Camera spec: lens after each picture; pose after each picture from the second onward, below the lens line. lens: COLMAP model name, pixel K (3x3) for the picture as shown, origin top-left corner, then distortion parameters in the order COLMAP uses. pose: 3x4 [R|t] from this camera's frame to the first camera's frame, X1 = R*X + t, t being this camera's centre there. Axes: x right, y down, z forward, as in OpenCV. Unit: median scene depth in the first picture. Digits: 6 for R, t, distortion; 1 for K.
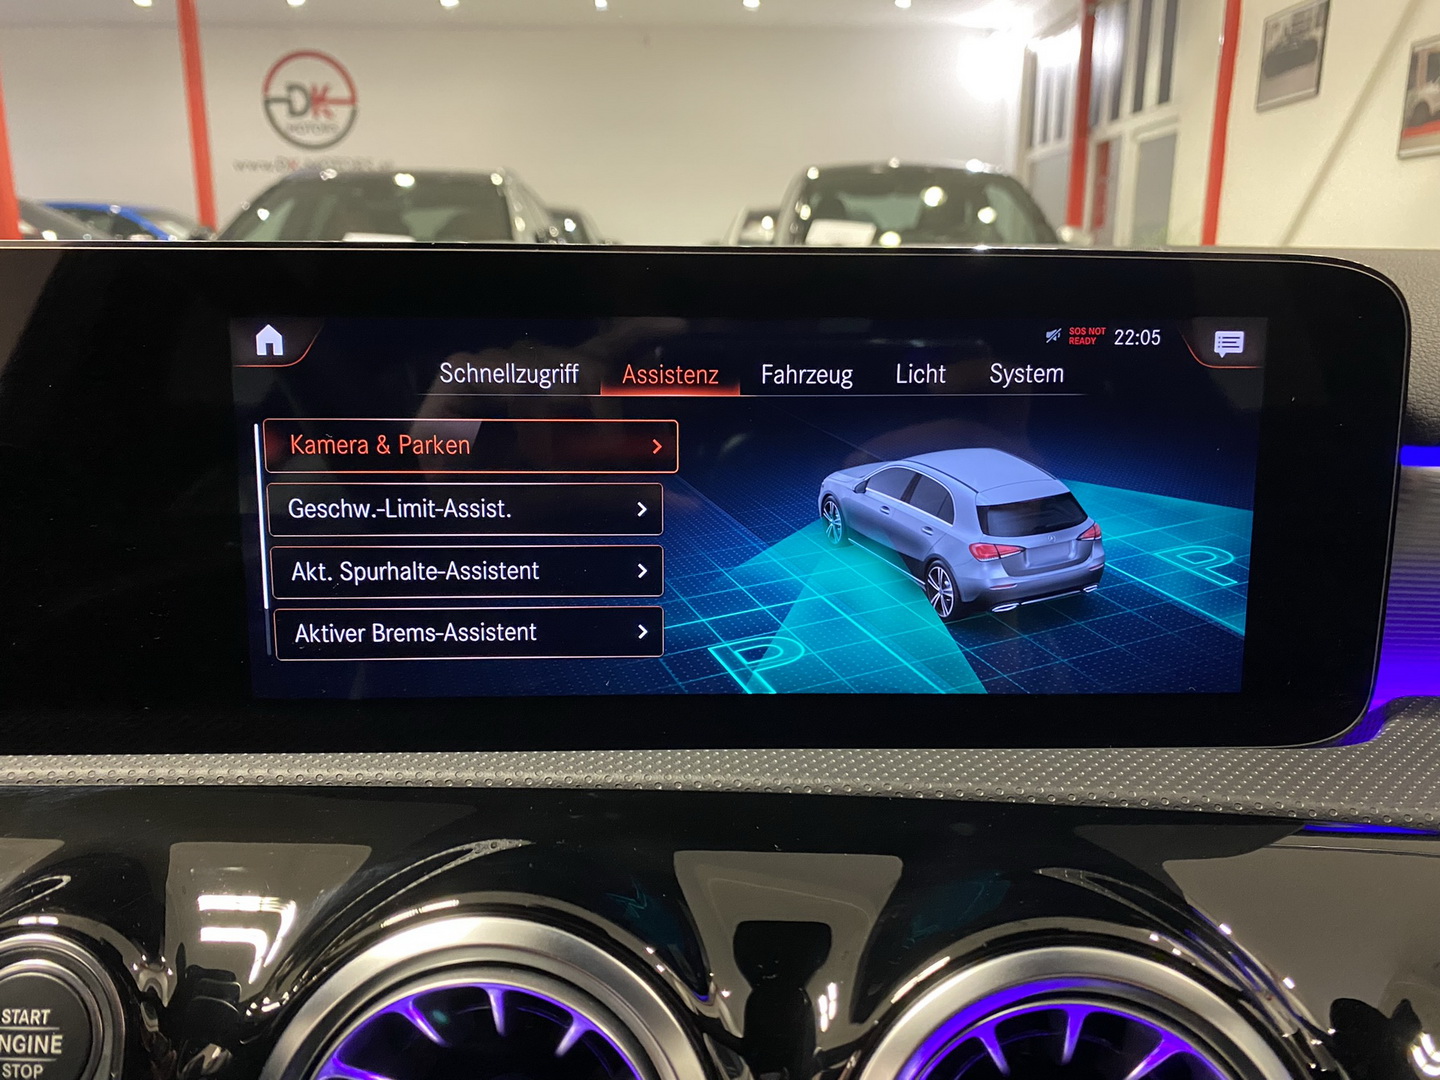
lens RADIAL K [[1123.6, 0, 712.8], [0, 1123.6, 521.1], [0, 0, 1]] dist [0.021491, -0.017154]
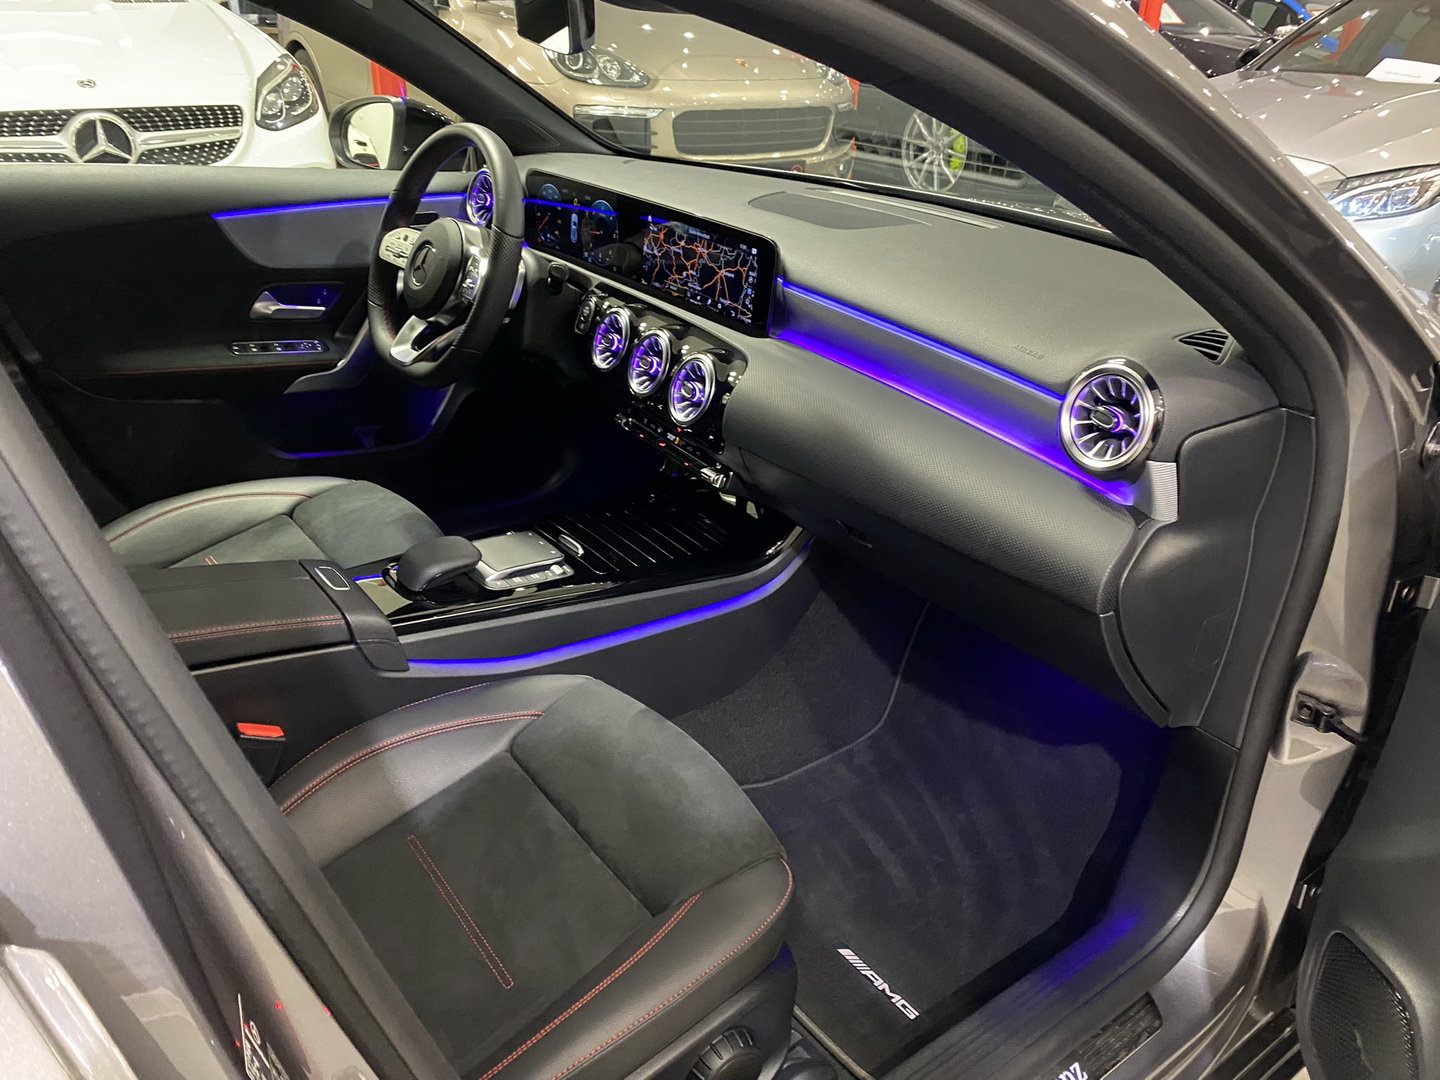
lens RADIAL K [[1099.9, 0, 717.6], [0, 1099.9, 531.0], [0, 0, 1]] dist [0.092553, -0.153845]
pose [[0.573453, 0.375091, -0.728326, 0.276968], [-0.226512, 0.926965, 0.299046, -0.027640], [0.787302, -0.006514, 0.616533, -0.136040]]
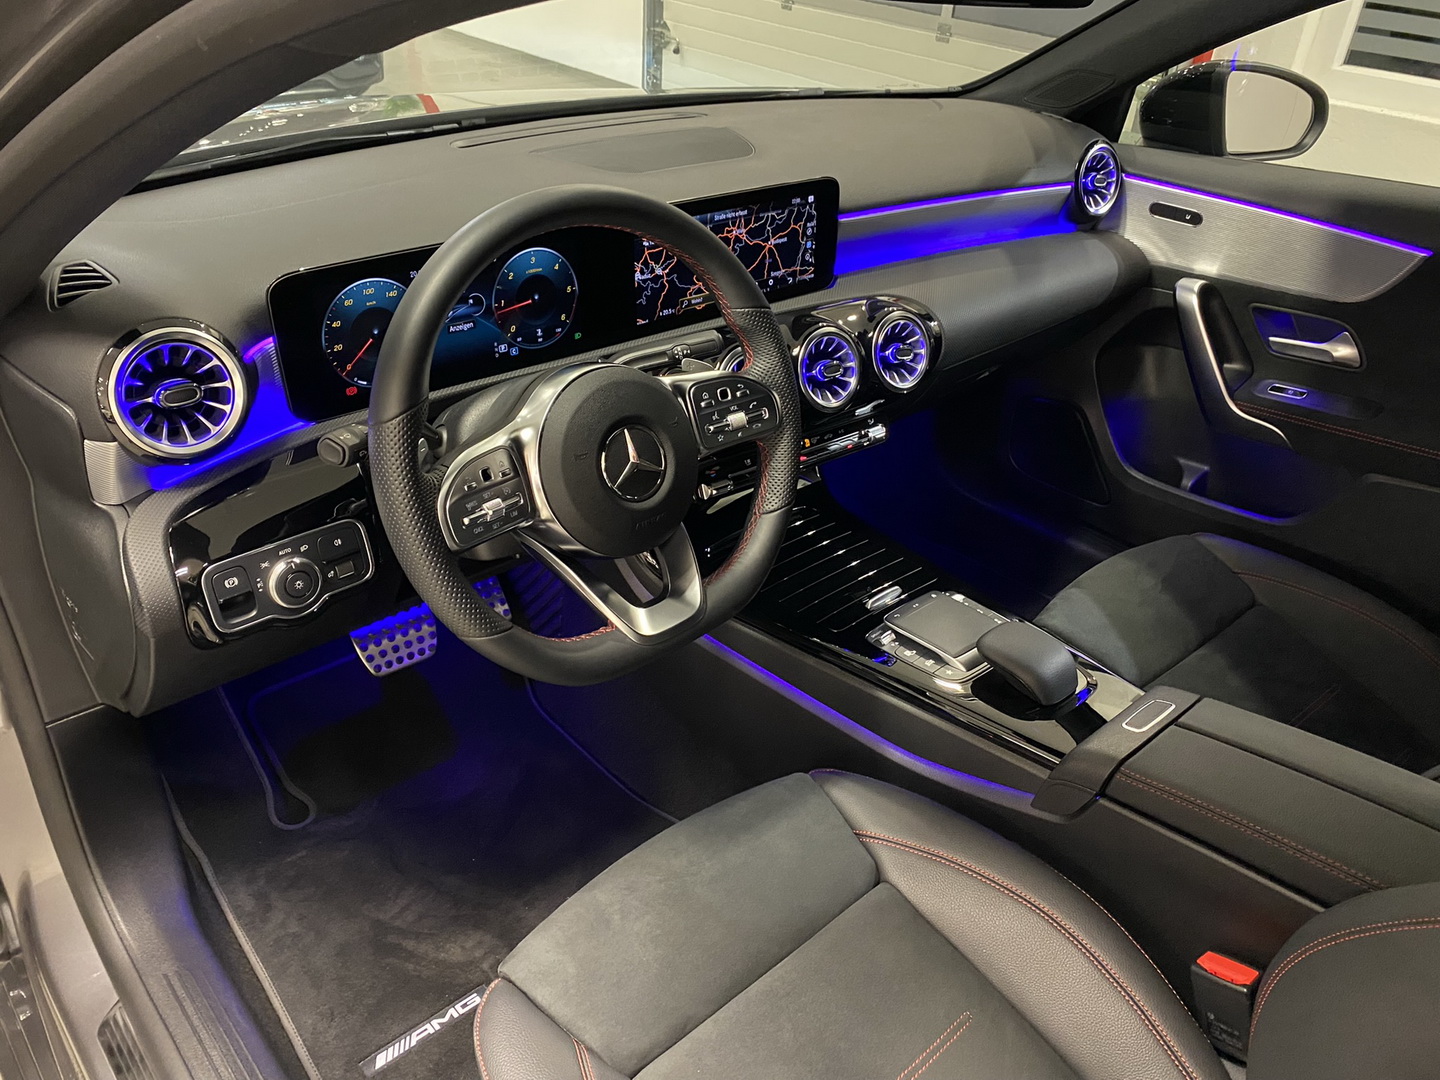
lens RADIAL K [[1099.9, 0, 717.6], [0, 1099.9, 531.0], [0, 0, 1]] dist [0.092553, -0.153845]
pose [[0.767942, -0.302873, 0.564387, -0.168516], [0.099116, 0.926718, 0.362450, -0.035567], [-0.632804, -0.222401, 0.741686, -0.144074]]
